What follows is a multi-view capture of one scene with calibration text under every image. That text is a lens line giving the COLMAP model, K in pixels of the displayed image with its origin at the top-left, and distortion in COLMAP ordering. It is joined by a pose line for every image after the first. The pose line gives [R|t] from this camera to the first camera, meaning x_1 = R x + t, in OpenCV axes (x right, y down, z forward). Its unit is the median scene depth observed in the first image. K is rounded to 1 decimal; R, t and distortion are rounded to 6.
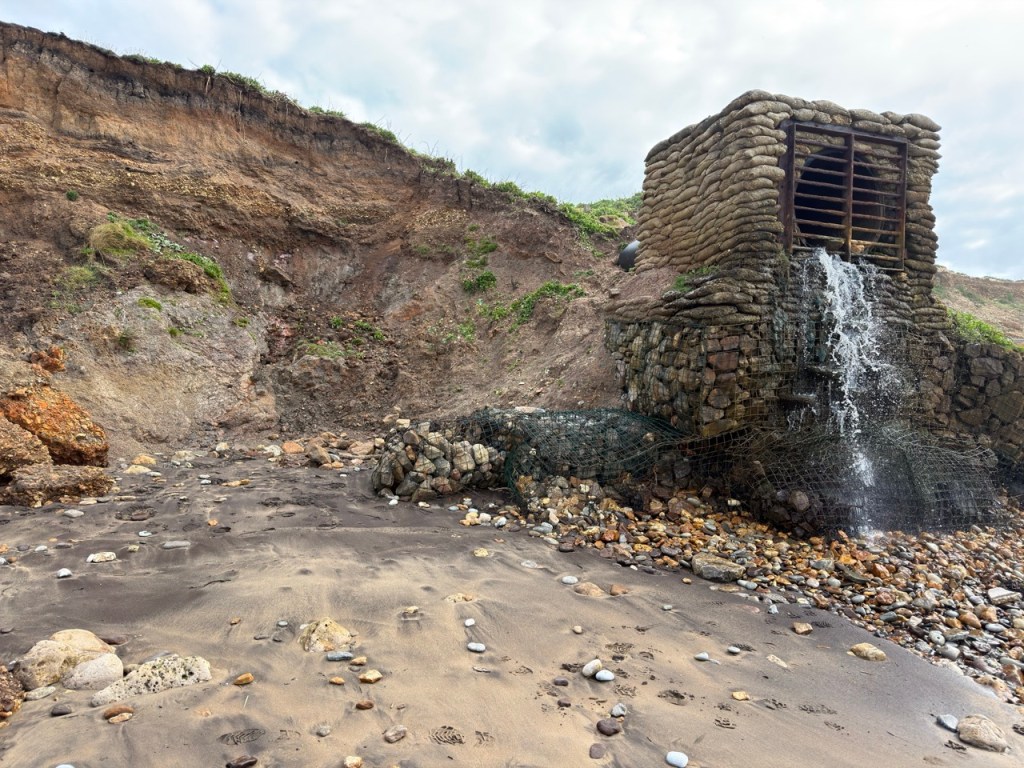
lens RADIAL K [[724.9, 0, 512.0], [0, 724.9, 384.0], [0, 0, 1]] dist [0.051309, -0.050312]
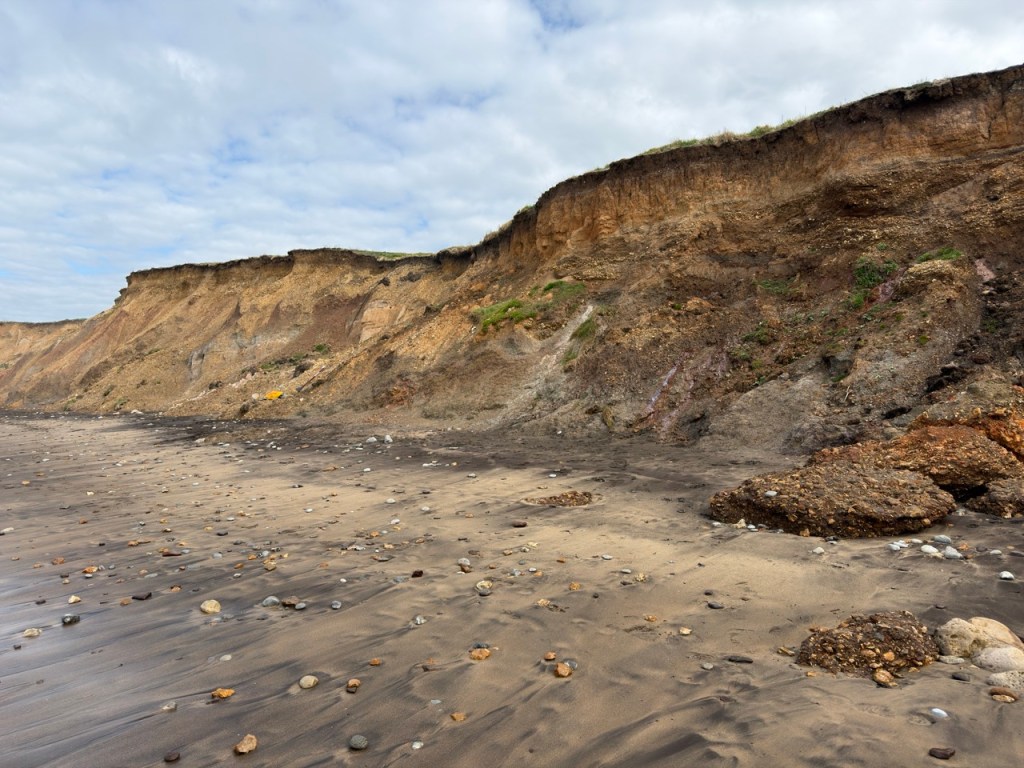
lens RADIAL K [[724.9, 0, 512.0], [0, 724.9, 384.0], [0, 0, 1]] dist [0.051309, -0.050312]
pose [[0.311028, -0.045259, -0.949322, 0.172654], [0.011753, 0.998972, -0.043775, 0.010703], [0.950328, 0.002458, 0.311241, -0.029365]]
